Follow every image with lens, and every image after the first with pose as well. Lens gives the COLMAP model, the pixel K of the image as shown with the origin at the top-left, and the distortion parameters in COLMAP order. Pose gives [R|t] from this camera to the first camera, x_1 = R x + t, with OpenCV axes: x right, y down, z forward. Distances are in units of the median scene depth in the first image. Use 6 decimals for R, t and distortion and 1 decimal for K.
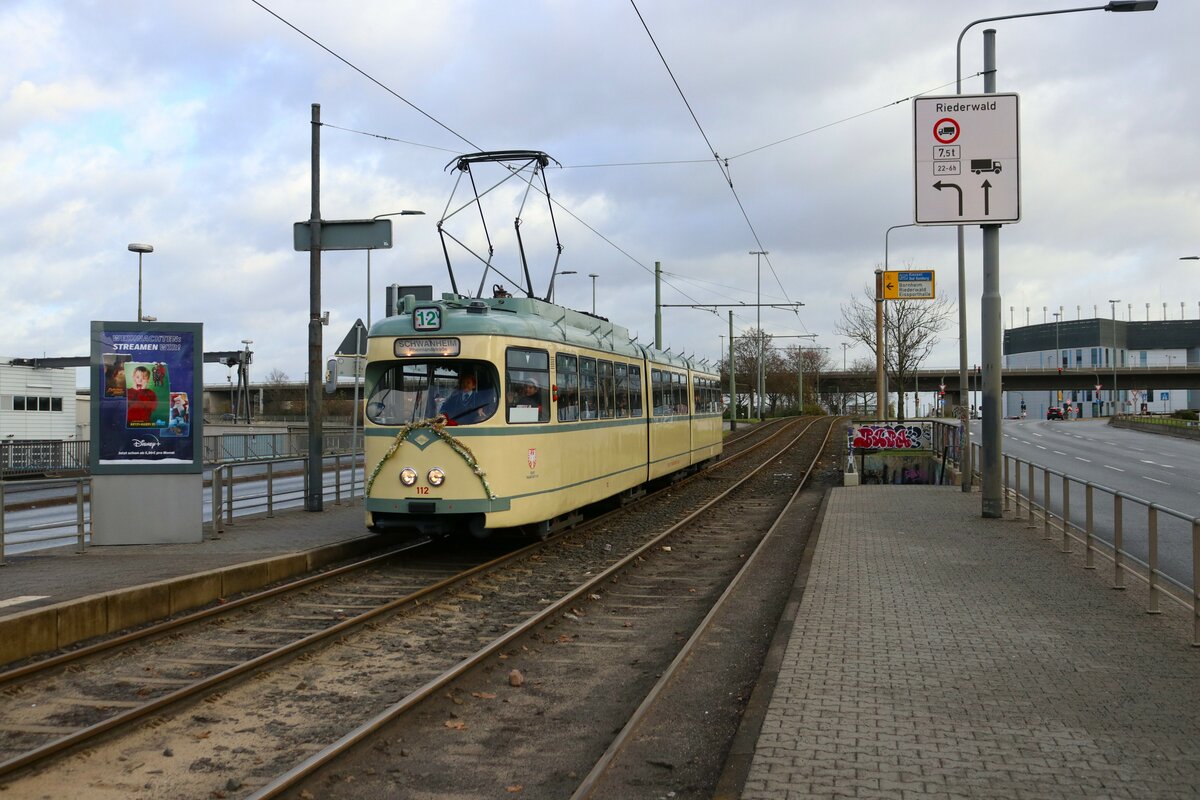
lens RADIAL K [[1256.8, 0, 602.5], [0, 1256.8, 354.8], [0, 0, 1]] dist [-0.111038, 0.033217]
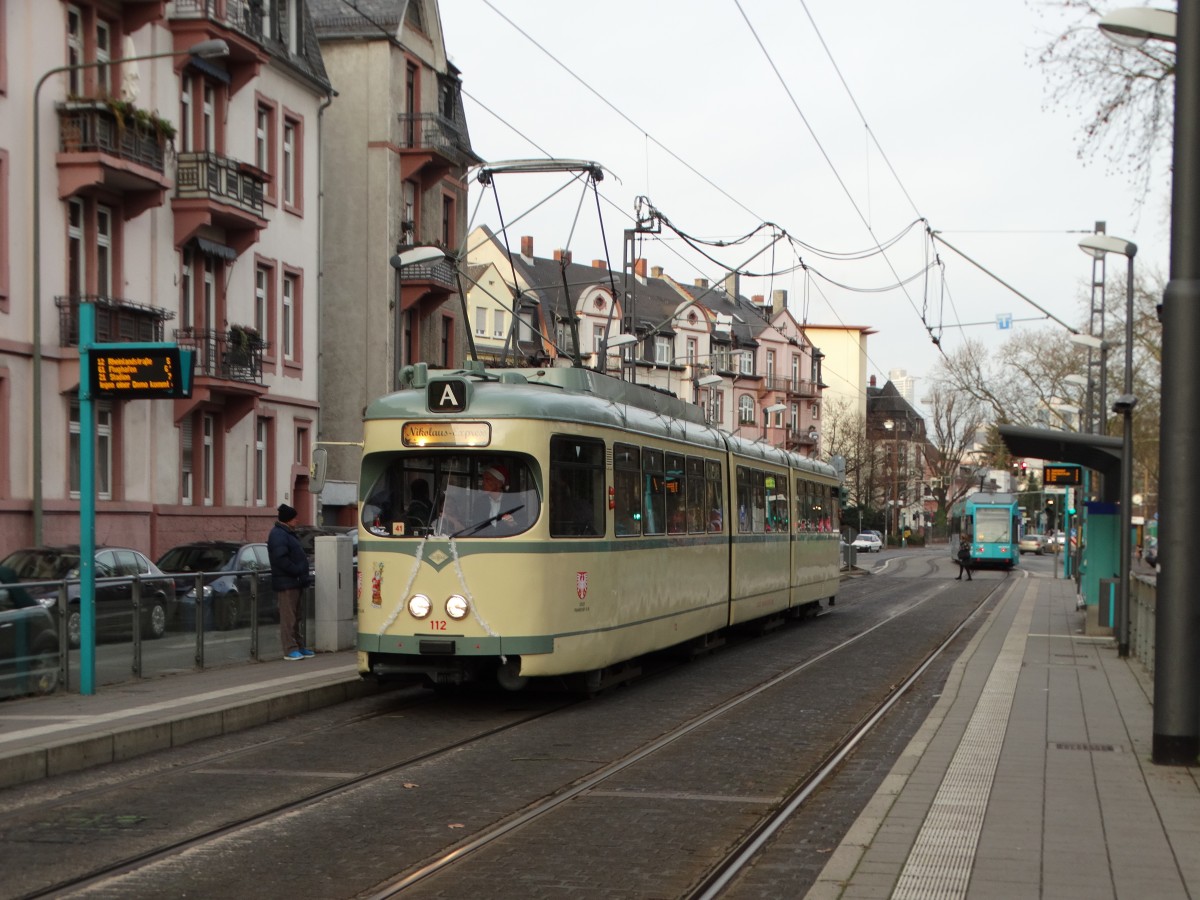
lens RADIAL K [[2020.8, 0, 600.8], [0, 2020.8, 488.1], [0, 0, 1]] dist [0.023372, -0.037411]
pose [[0.999659, 0.016351, -0.020352, -0.021759], [-0.015848, 0.999570, 0.024655, -0.005024], [0.020746, -0.024324, 0.999489, -0.204009]]
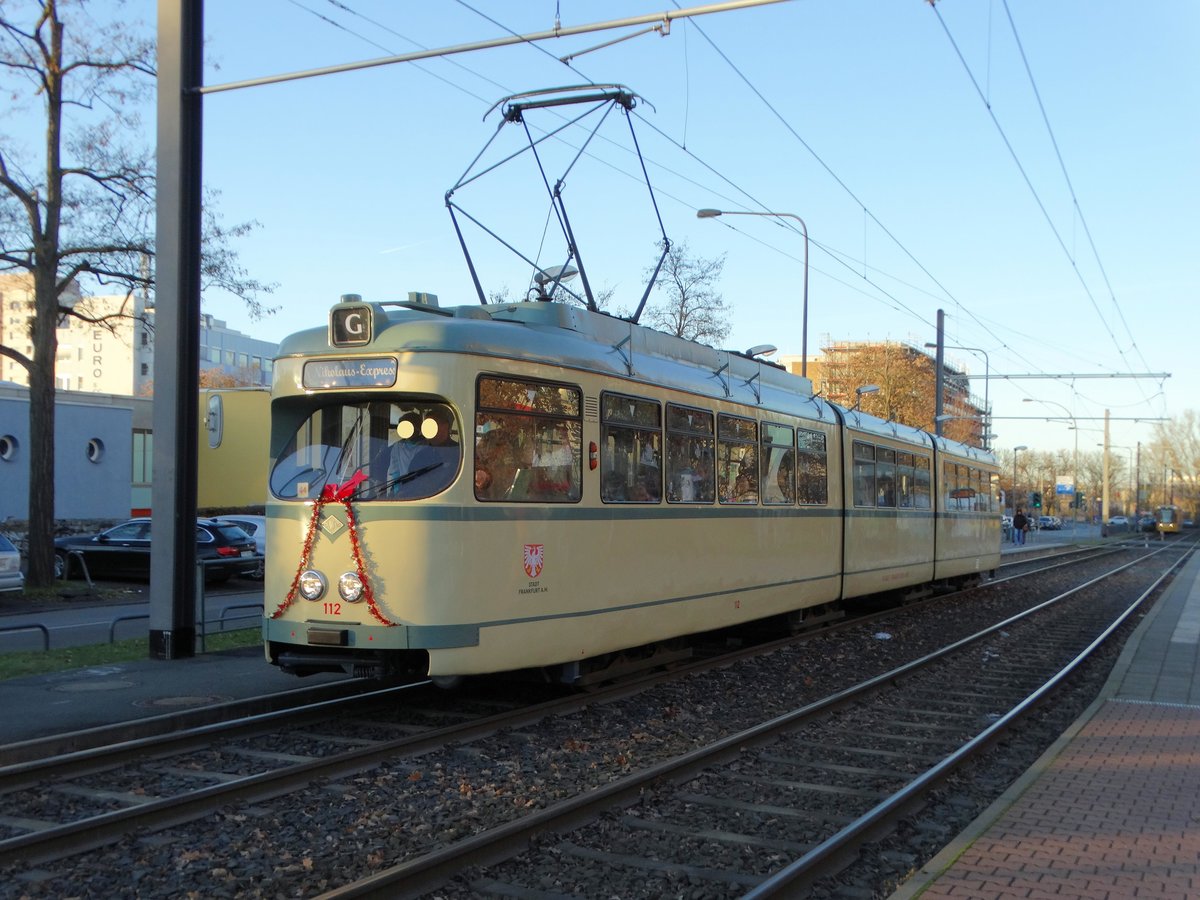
lens RADIAL K [[1349.4, 0, 600.0], [0, 1349.4, 450.0], [0, 0, 1]] dist [0.052644, 0.006552]
pose [[0.971602, 0.010453, -0.236388, 0.131095], [-0.010534, 0.999944, 0.000919, 0.028842], [0.236385, 0.001597, 0.971658, 0.380359]]
